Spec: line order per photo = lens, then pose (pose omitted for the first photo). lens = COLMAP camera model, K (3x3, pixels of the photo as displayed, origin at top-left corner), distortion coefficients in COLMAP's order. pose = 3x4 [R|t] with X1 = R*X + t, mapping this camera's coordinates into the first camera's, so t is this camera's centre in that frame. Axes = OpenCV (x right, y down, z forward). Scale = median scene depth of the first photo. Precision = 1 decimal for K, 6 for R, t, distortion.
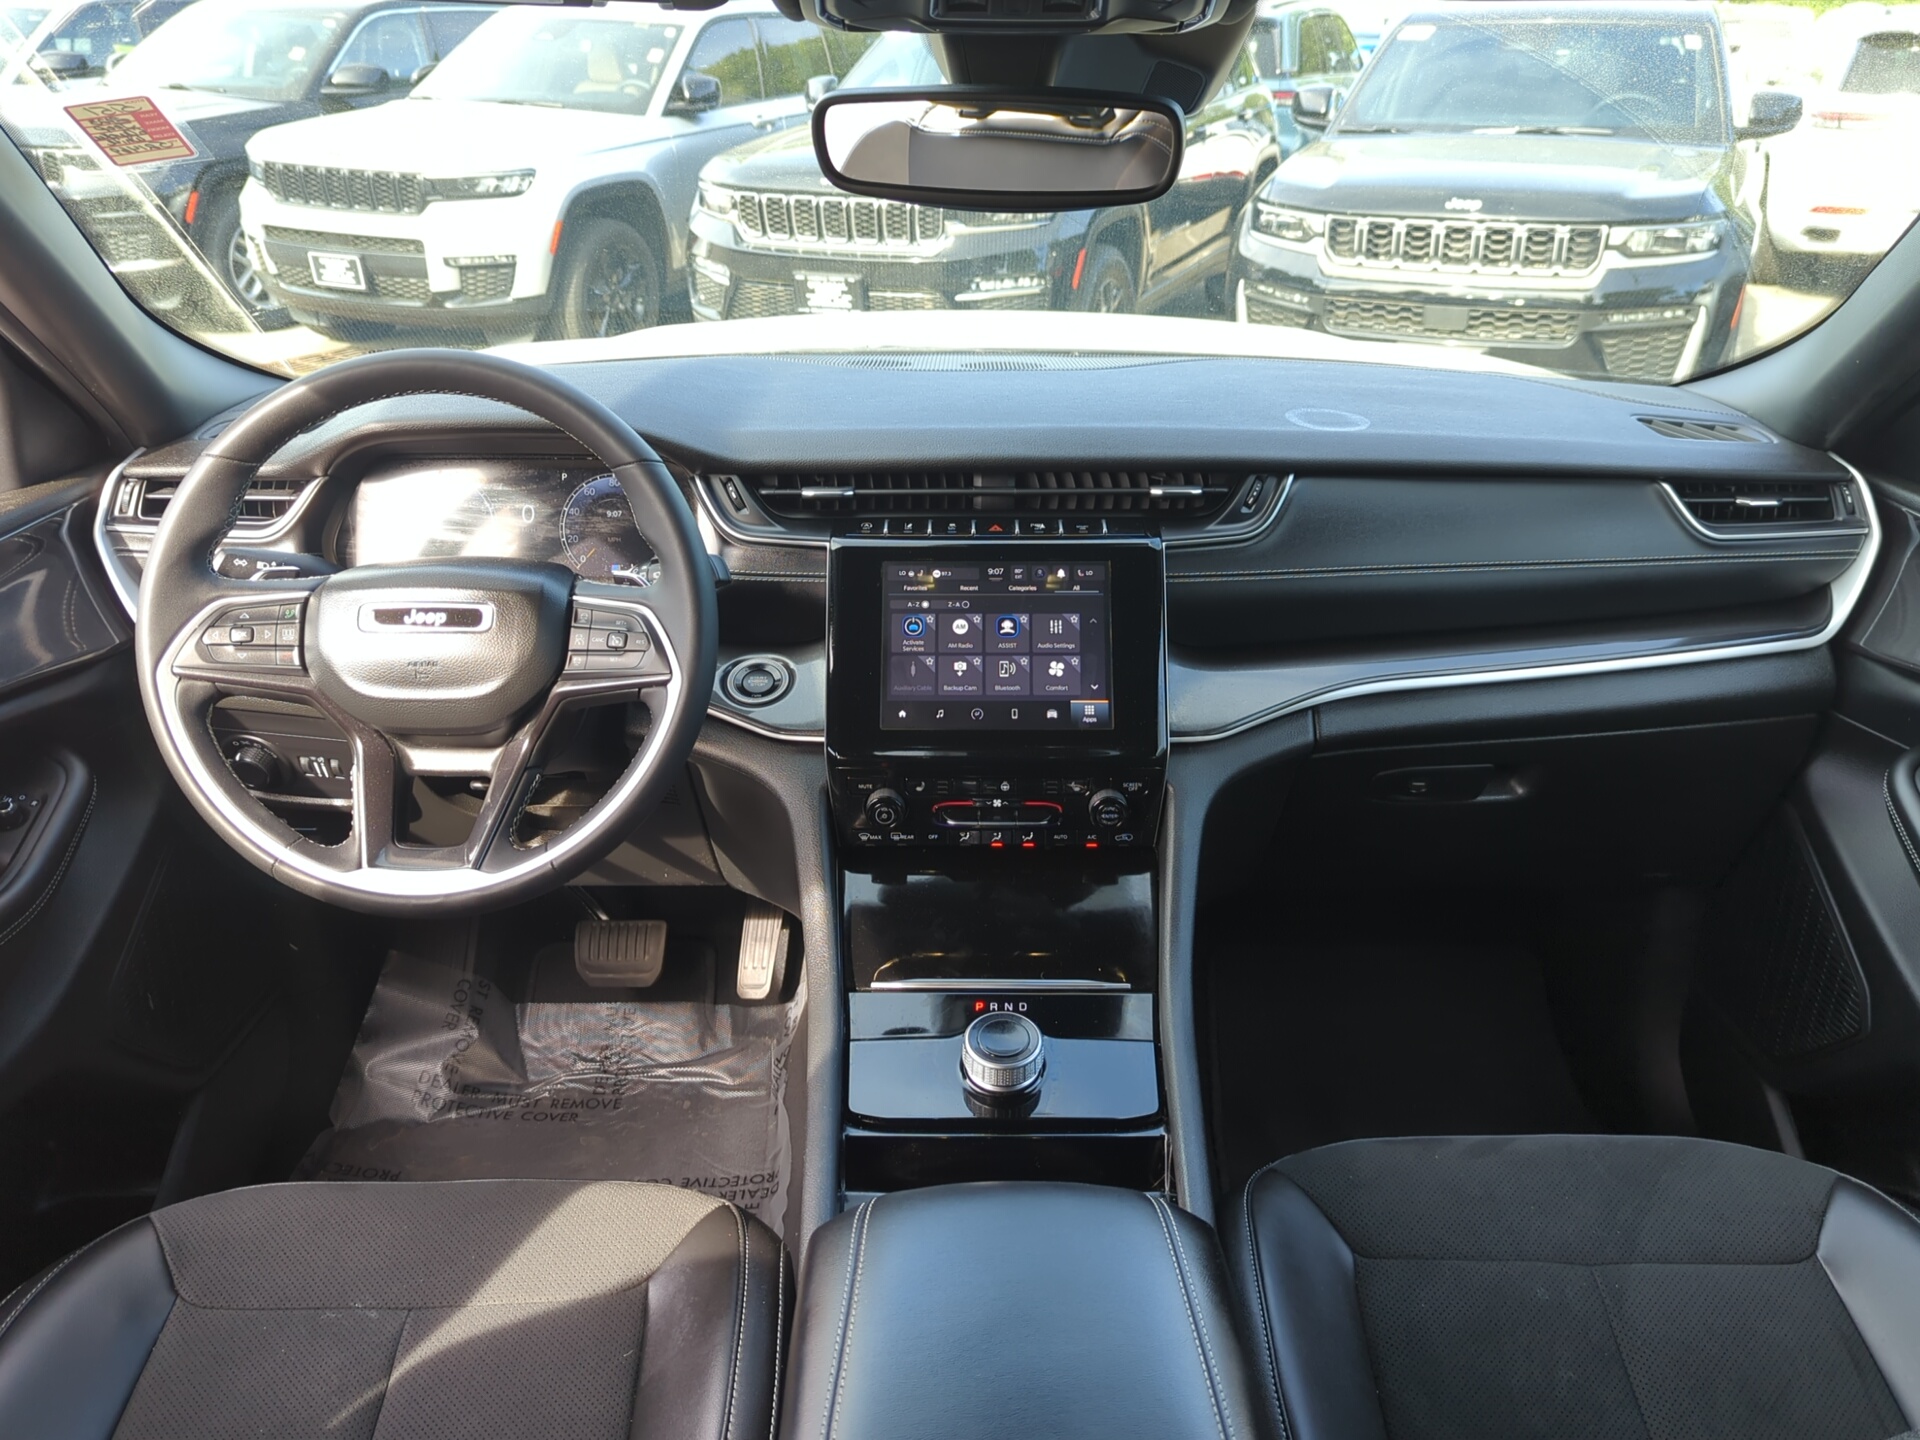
lens RADIAL K [[1563.2, 0, 990.6], [0, 1563.2, 691.8], [0, 0, 1]] dist [0.048016, -0.032528]
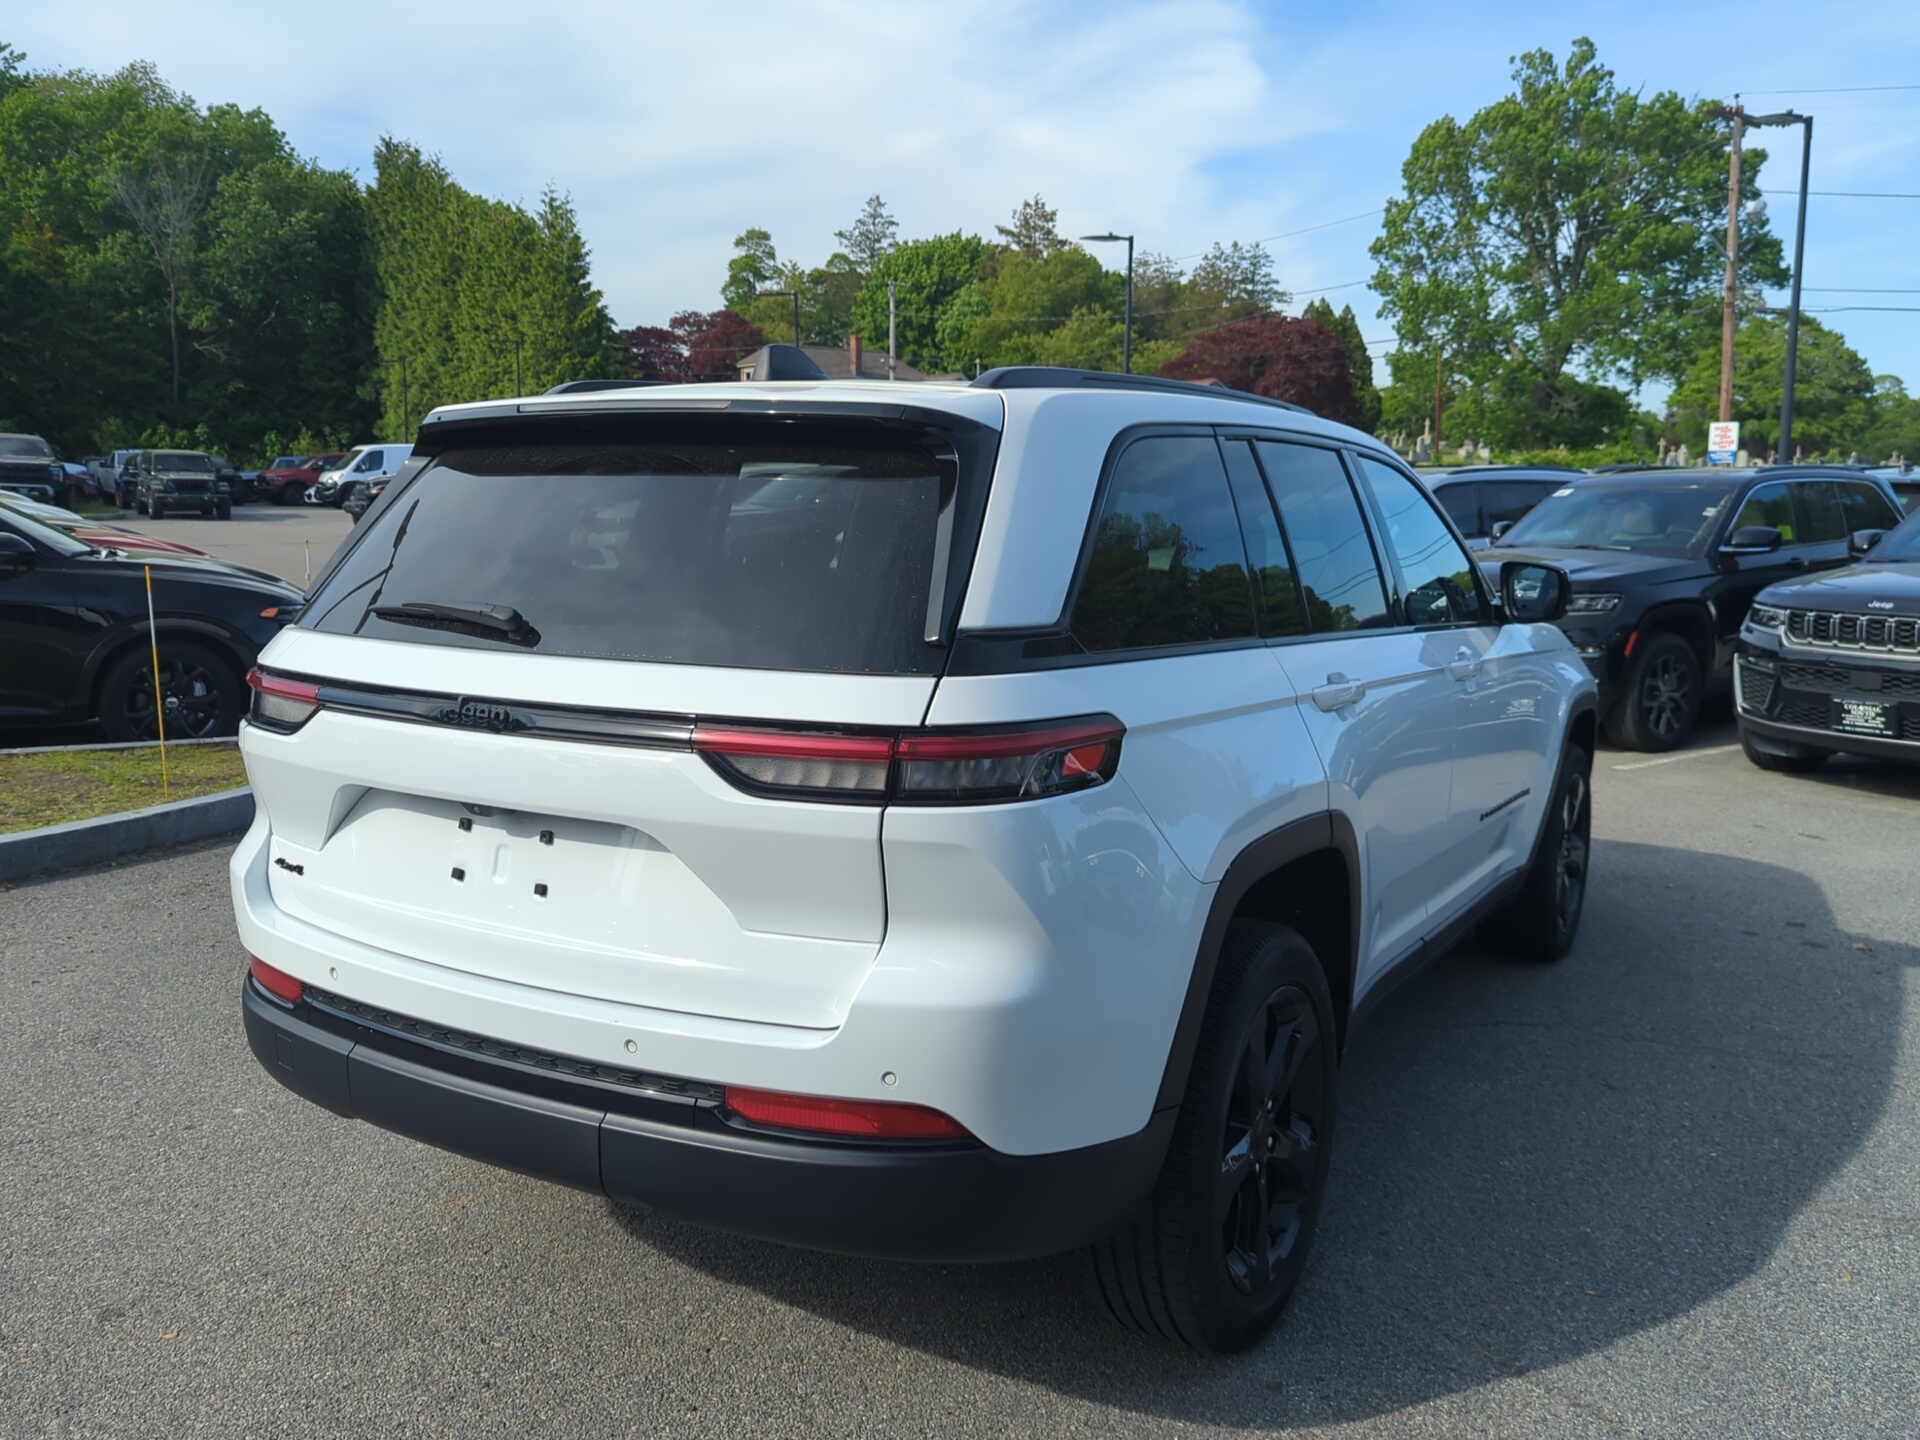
lens RADIAL K [[1563.2, 0, 966.6], [0, 1563.2, 704.5], [0, 0, 1]] dist [0.048016, -0.032528]
pose [[0.849186, 0.068651, -0.523613, 1.627931], [-0.201692, 0.958513, -0.201430, 1.075868], [0.488062, 0.276660, 0.827801, -2.597855]]
